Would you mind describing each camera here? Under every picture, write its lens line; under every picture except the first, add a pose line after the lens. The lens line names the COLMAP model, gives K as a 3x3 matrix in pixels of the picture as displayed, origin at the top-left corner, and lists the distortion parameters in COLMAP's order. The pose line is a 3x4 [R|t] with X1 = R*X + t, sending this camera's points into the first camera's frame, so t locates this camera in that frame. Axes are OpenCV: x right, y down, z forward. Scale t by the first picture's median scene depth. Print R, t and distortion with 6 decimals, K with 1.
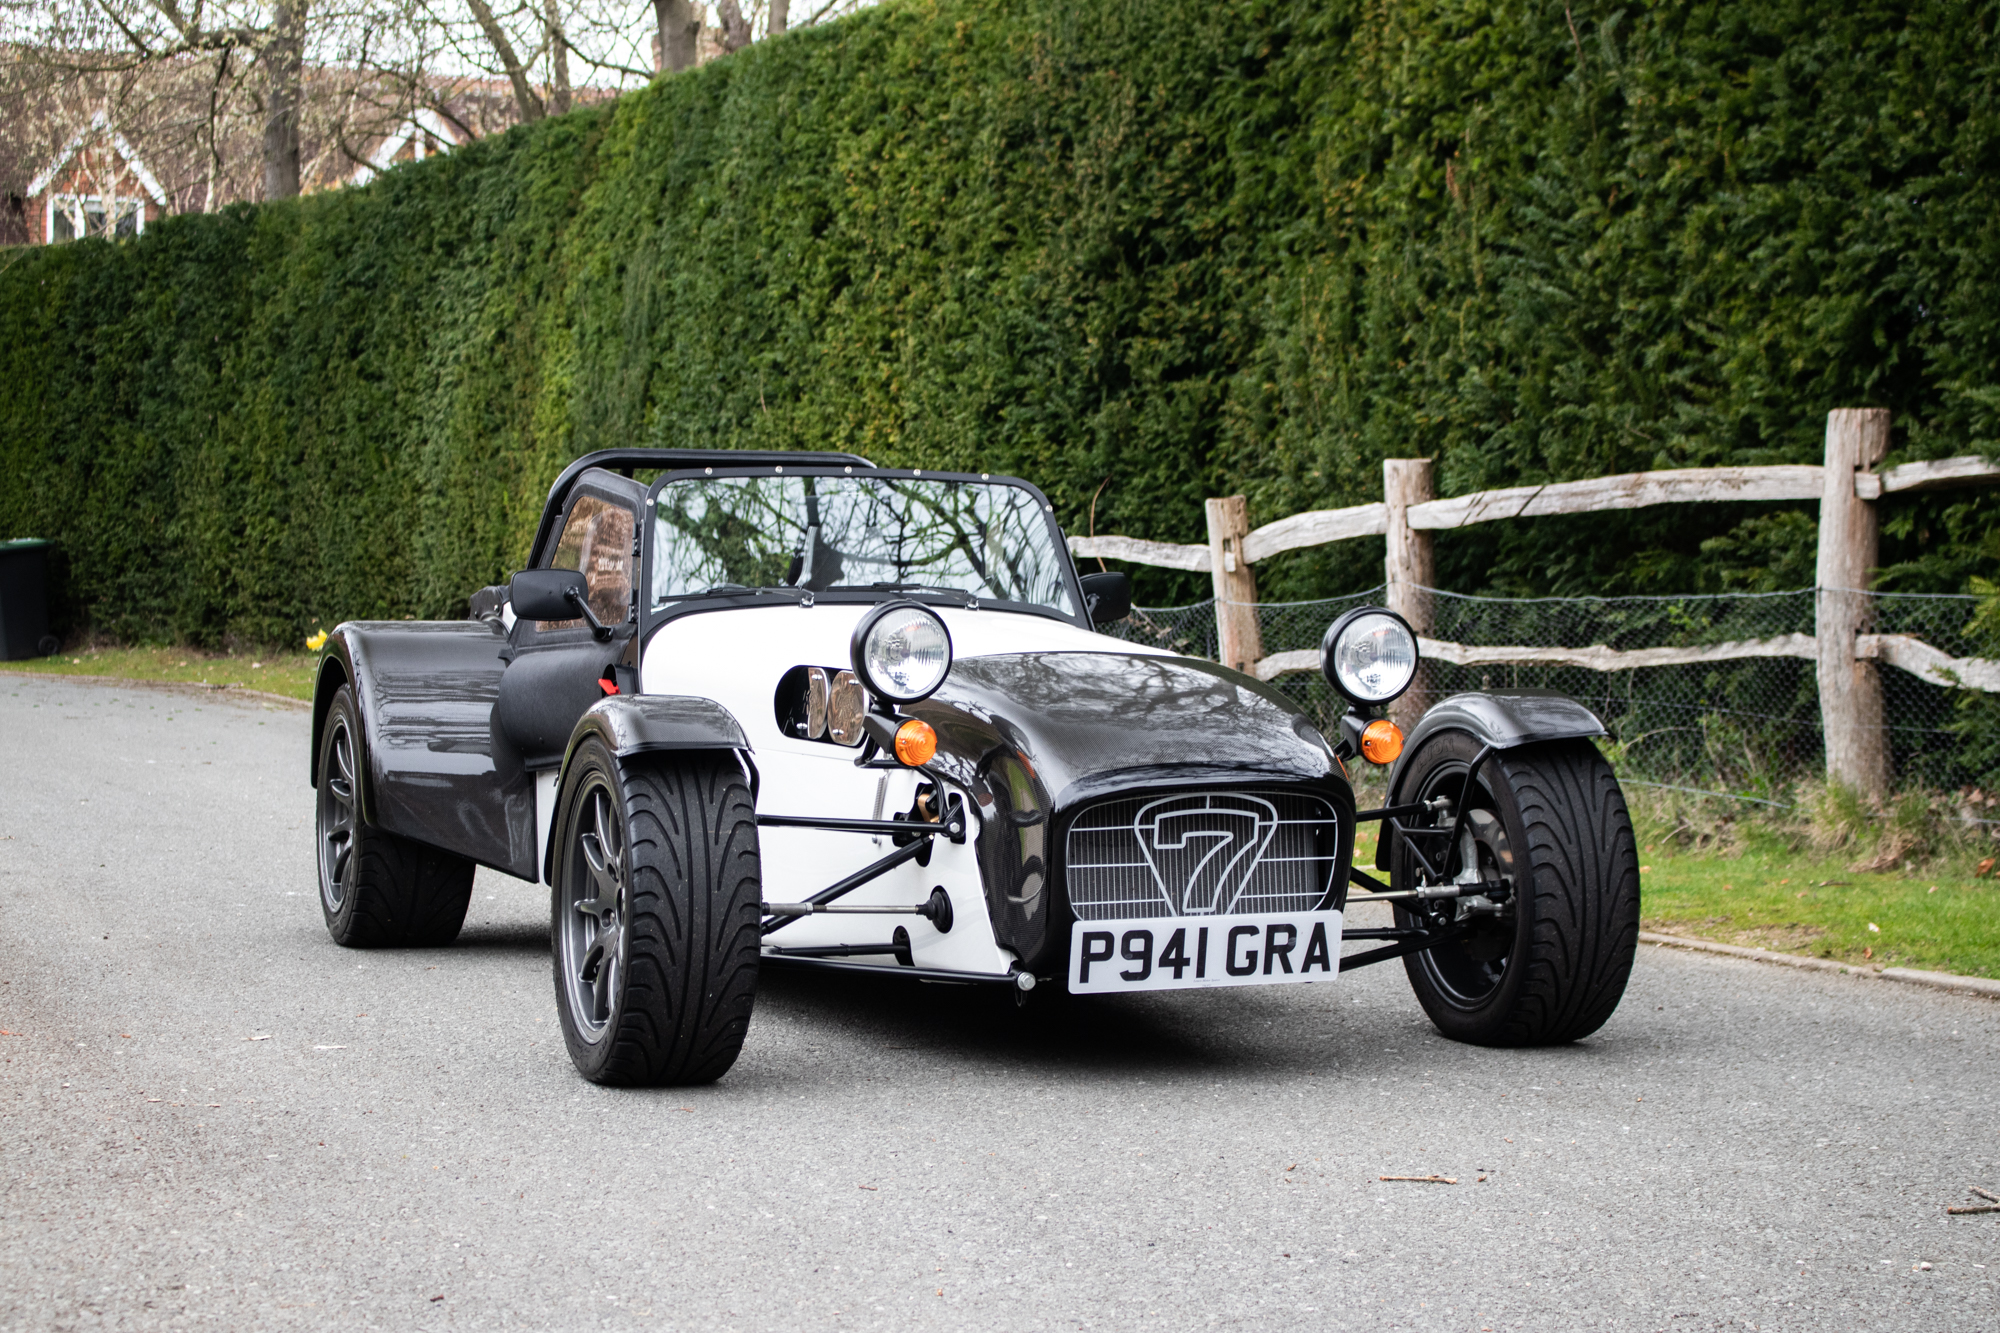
lens RADIAL K [[3549.6, 0, 1004.8], [0, 3549.6, 661.7], [0, 0, 1]] dist [-0.046986, 0.219758]
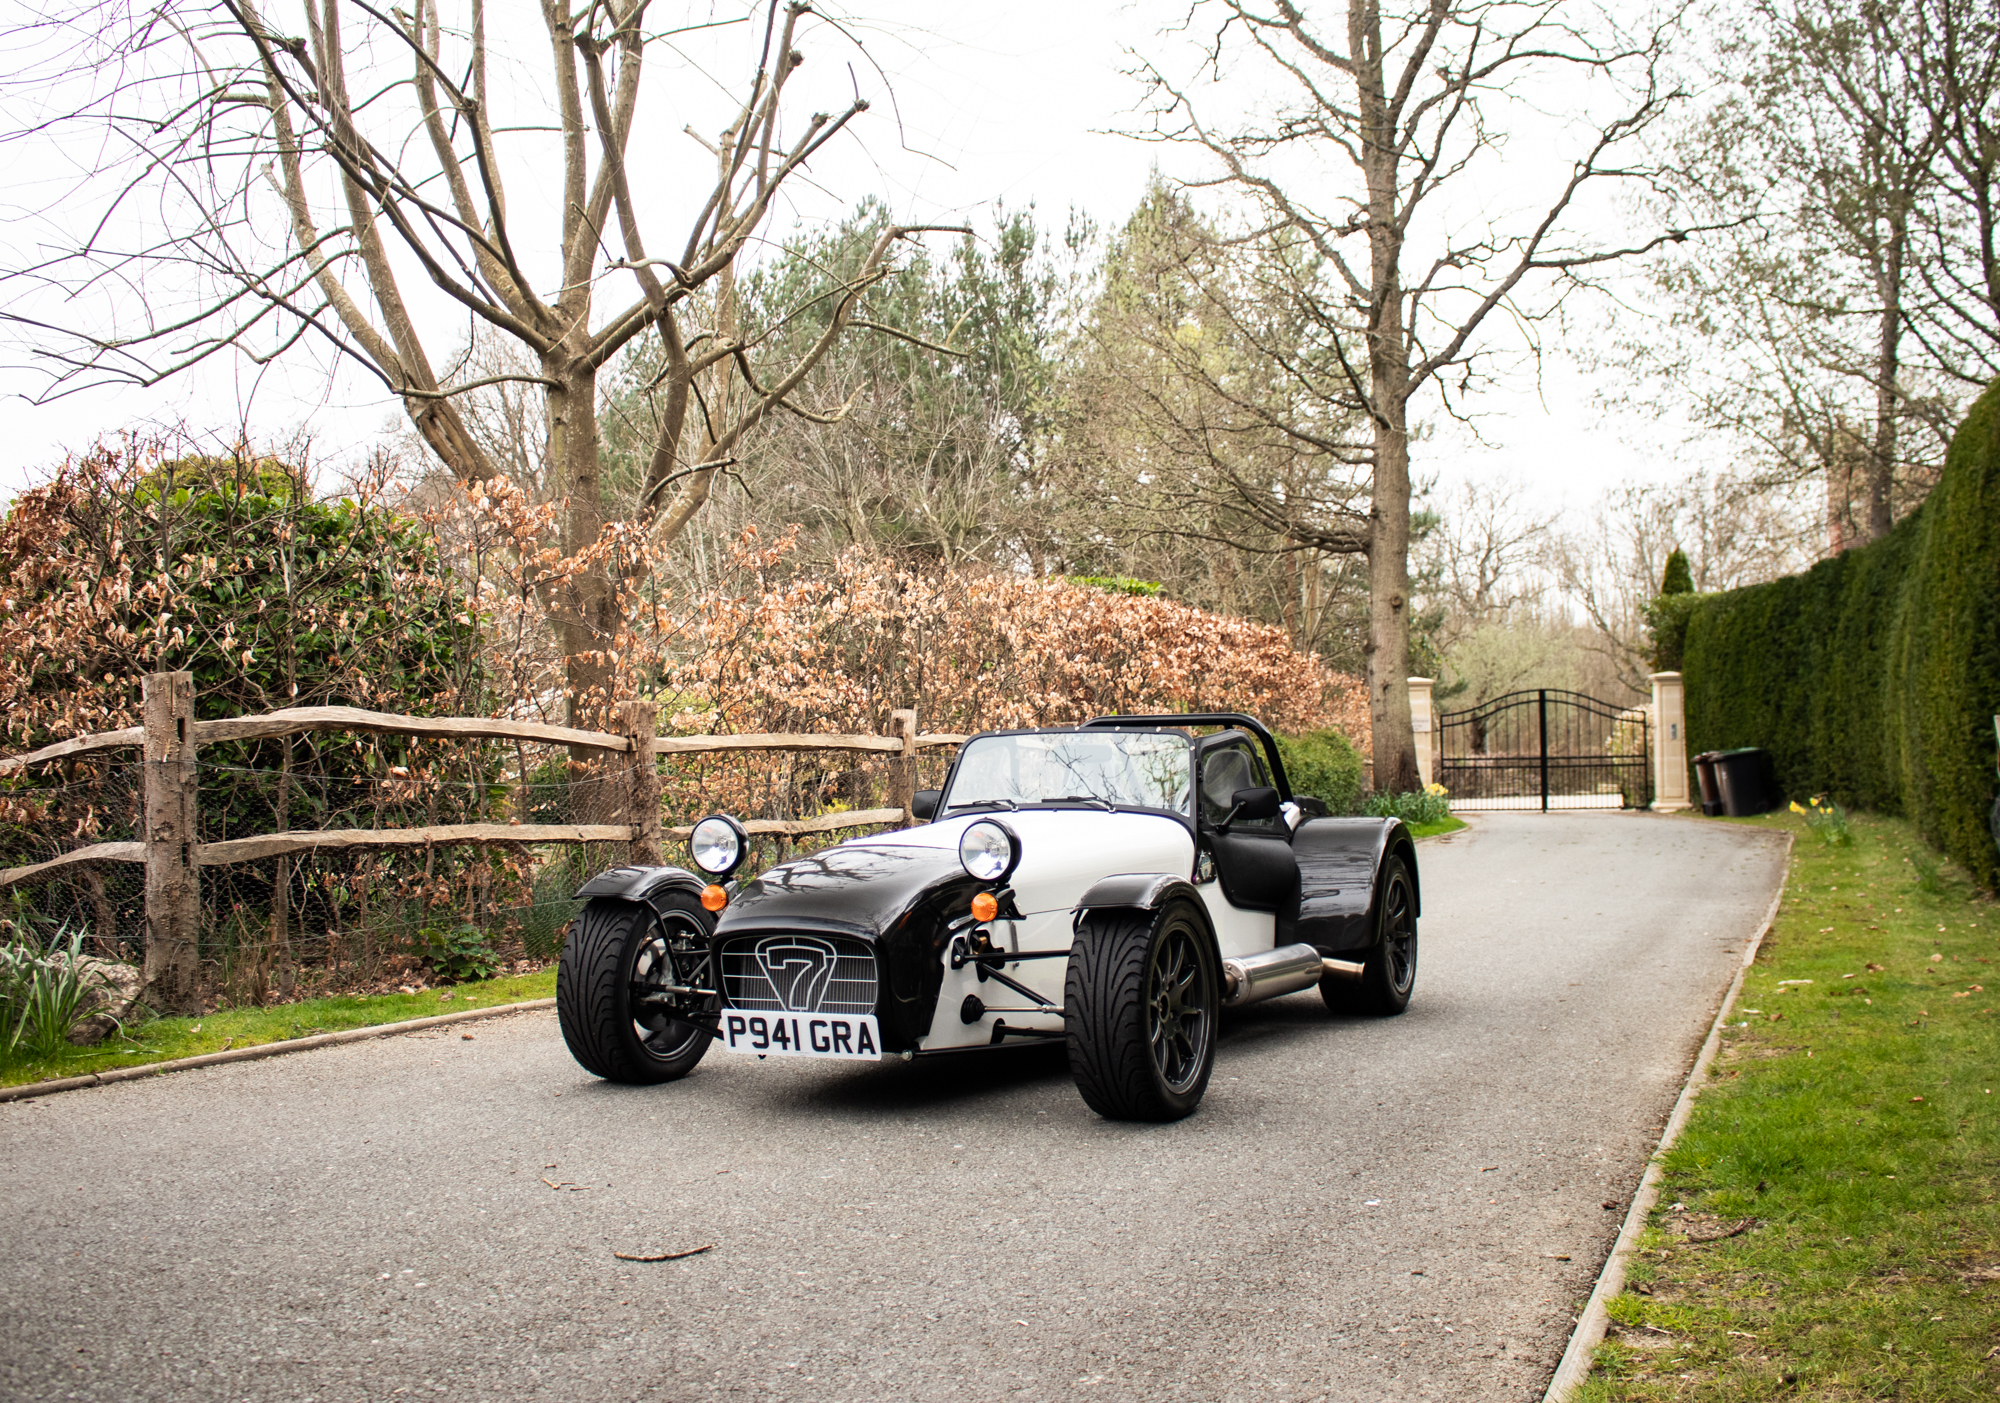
lens RADIAL K [[1902.9, 0, 1030.2], [0, 1902.9, 641.2], [0, 0, 1]] dist [-0.159603, 0.122762]
pose [[0.714055, -0.063060, -0.697243, 0.442415], [-0.000709, 0.995869, -0.090794, -0.010813], [0.700089, 0.065326, 0.711061, 0.273476]]
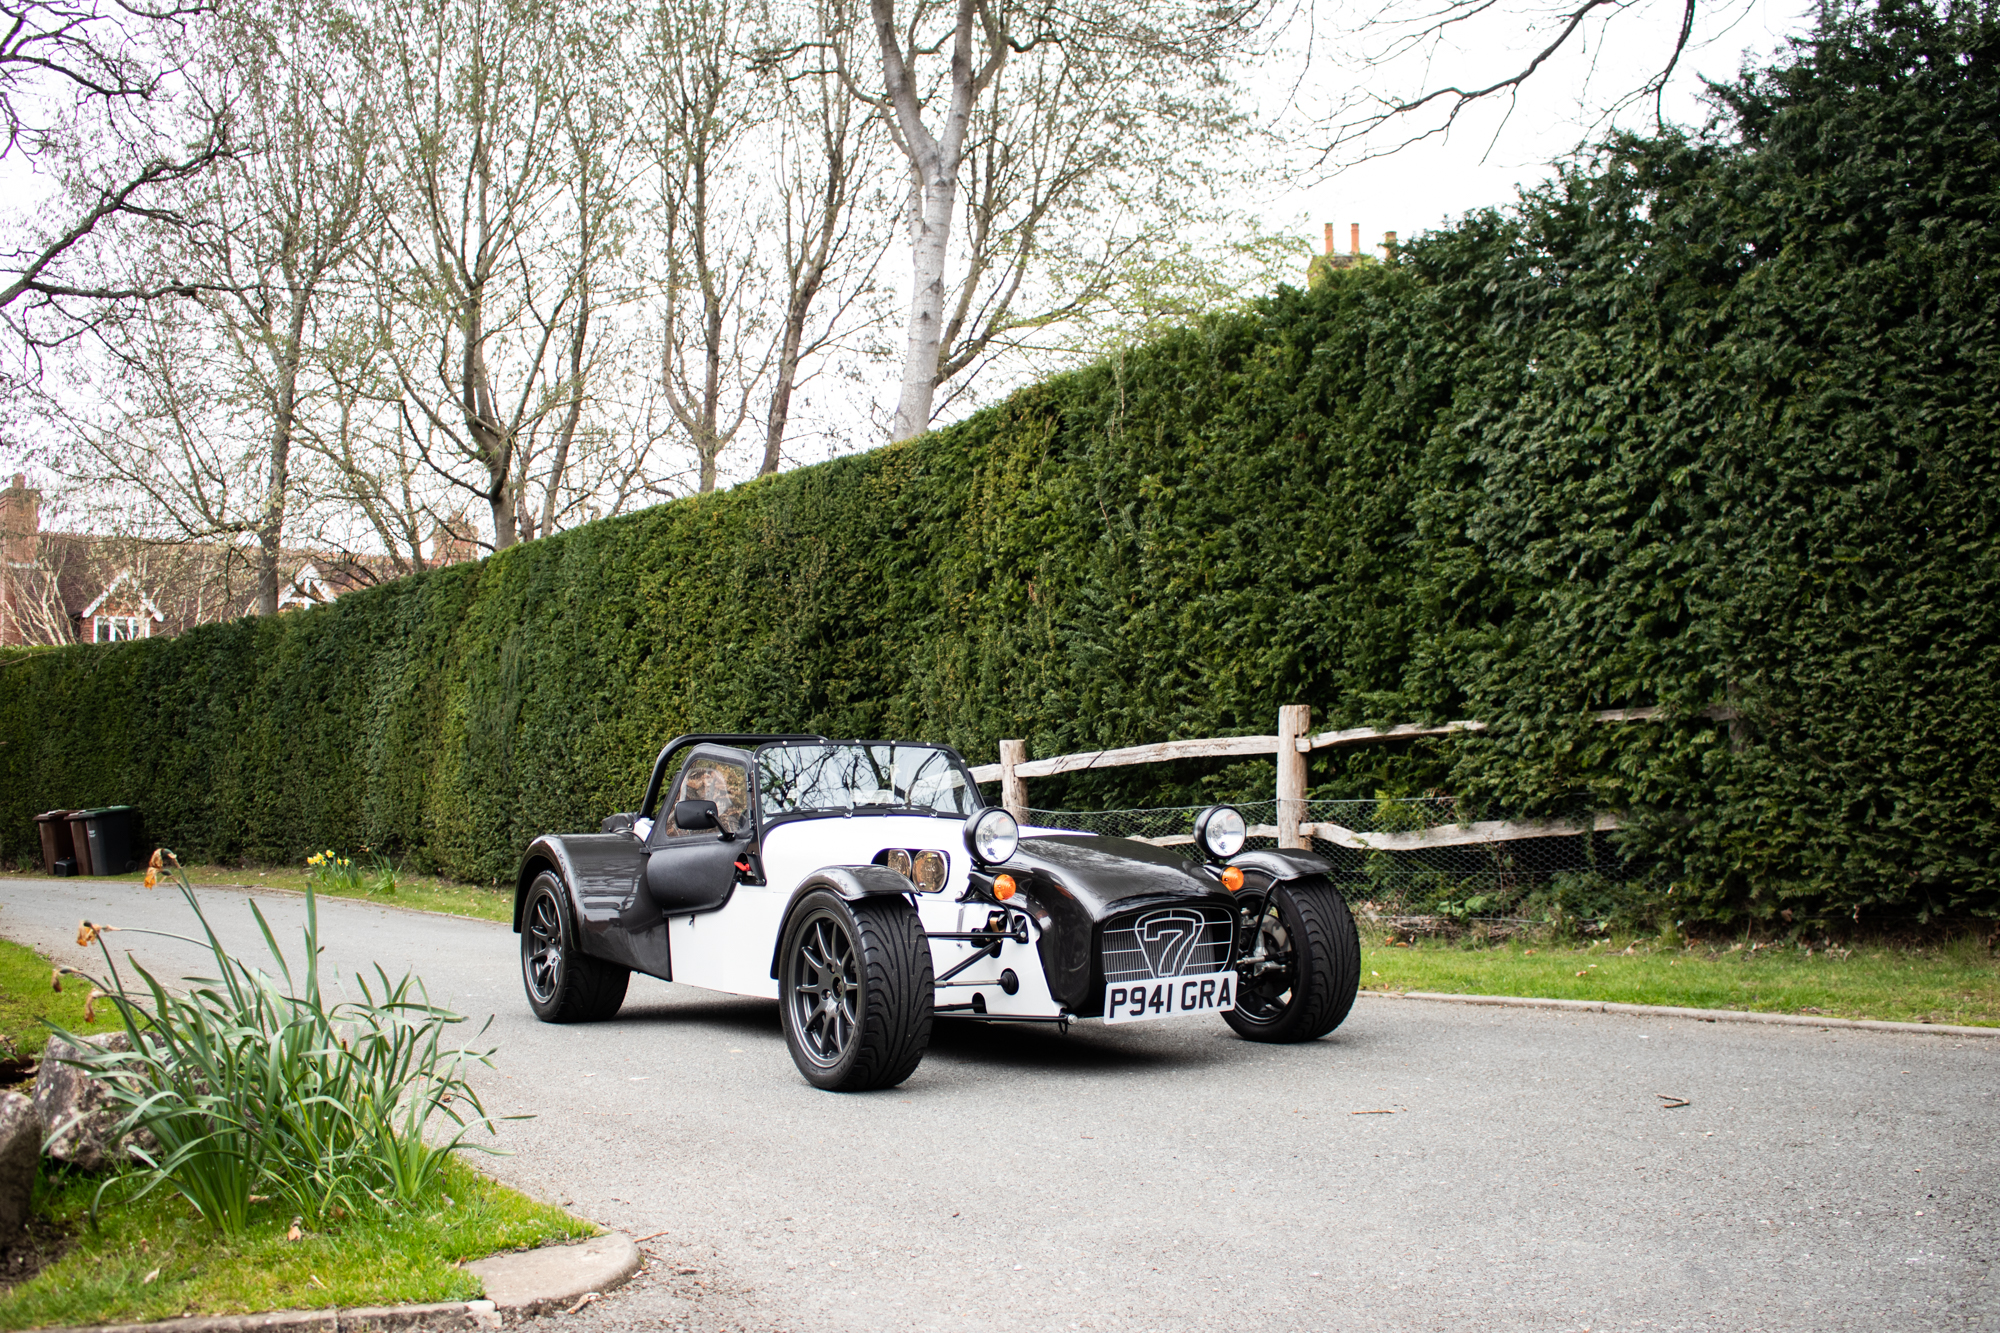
lens RADIAL K [[1879.0, 0, 999.1], [0, 1879.0, 674.0], [0, 0, 1]] dist [-0.141125, 0.120619]
pose [[0.977626, -0.010936, 0.210068, -0.135476], [0.031741, 0.994882, -0.095924, 0.004110], [-0.207944, 0.100445, 0.972970, 0.048470]]
